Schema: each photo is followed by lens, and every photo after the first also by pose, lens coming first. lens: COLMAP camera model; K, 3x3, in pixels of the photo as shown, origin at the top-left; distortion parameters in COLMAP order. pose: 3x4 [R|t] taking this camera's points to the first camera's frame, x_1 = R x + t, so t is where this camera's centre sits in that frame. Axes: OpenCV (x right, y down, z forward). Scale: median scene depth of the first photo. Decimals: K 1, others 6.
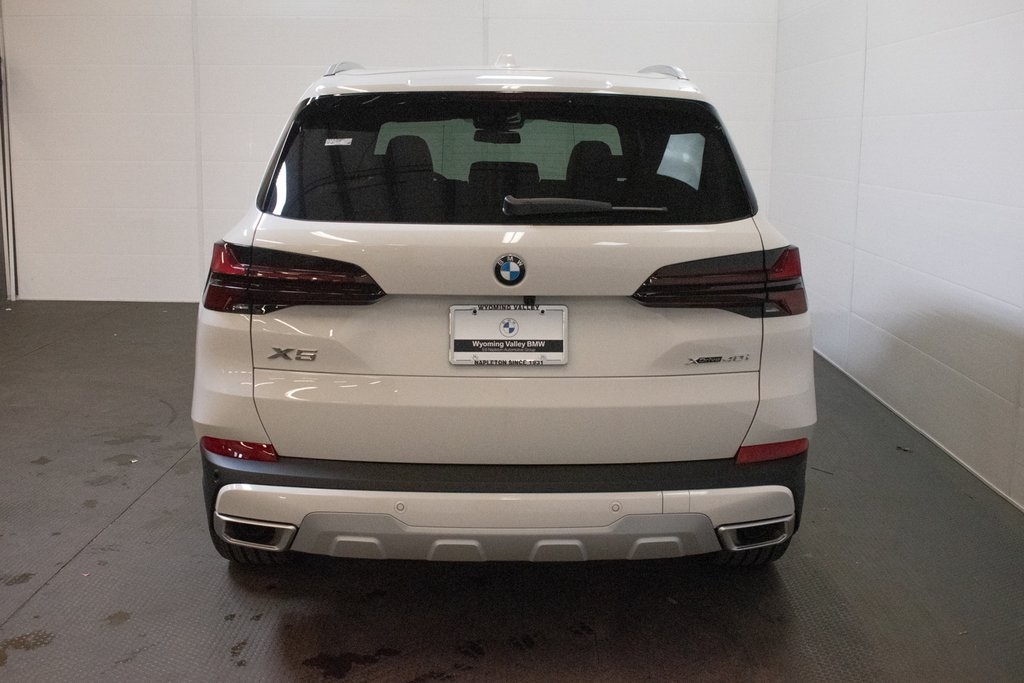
lens RADIAL K [[1096.5, 0, 512.5], [0, 1096.5, 341.9], [0, 0, 1]] dist [-0.008042, 0.000000]
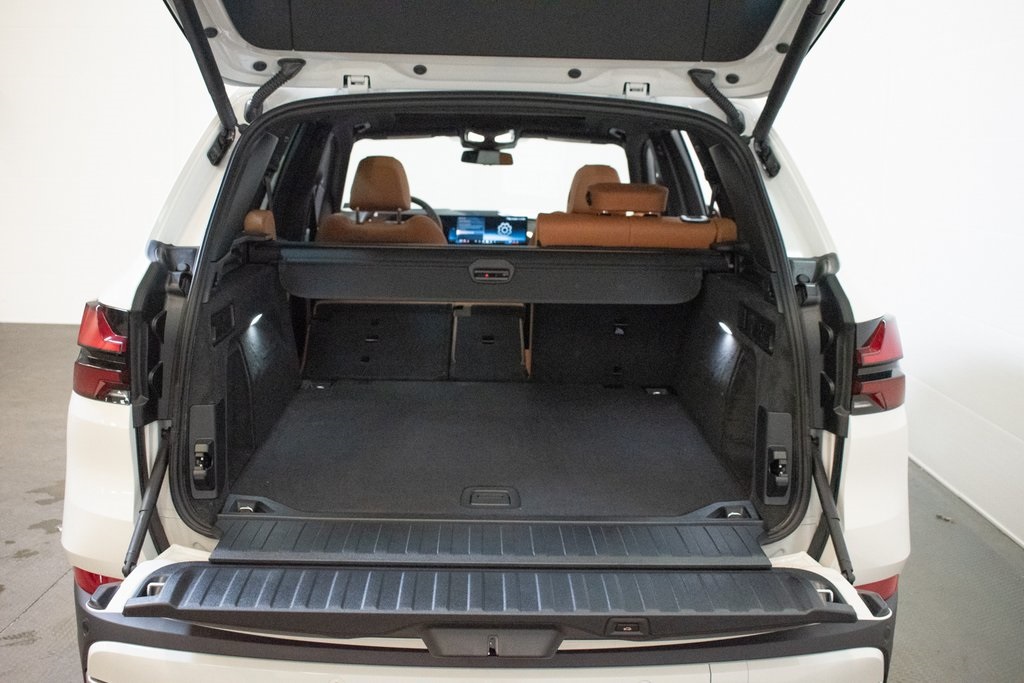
lens RADIAL K [[974.6, 0, 511.6], [0, 974.6, 344.9], [0, 0, 1]] dist [-0.005893, 0.000000]
pose [[0.999906, 0.009972, 0.009384, 0.000784], [-0.010026, 0.999934, 0.005651, -0.065533], [-0.009327, -0.005745, 0.999940, 0.340904]]
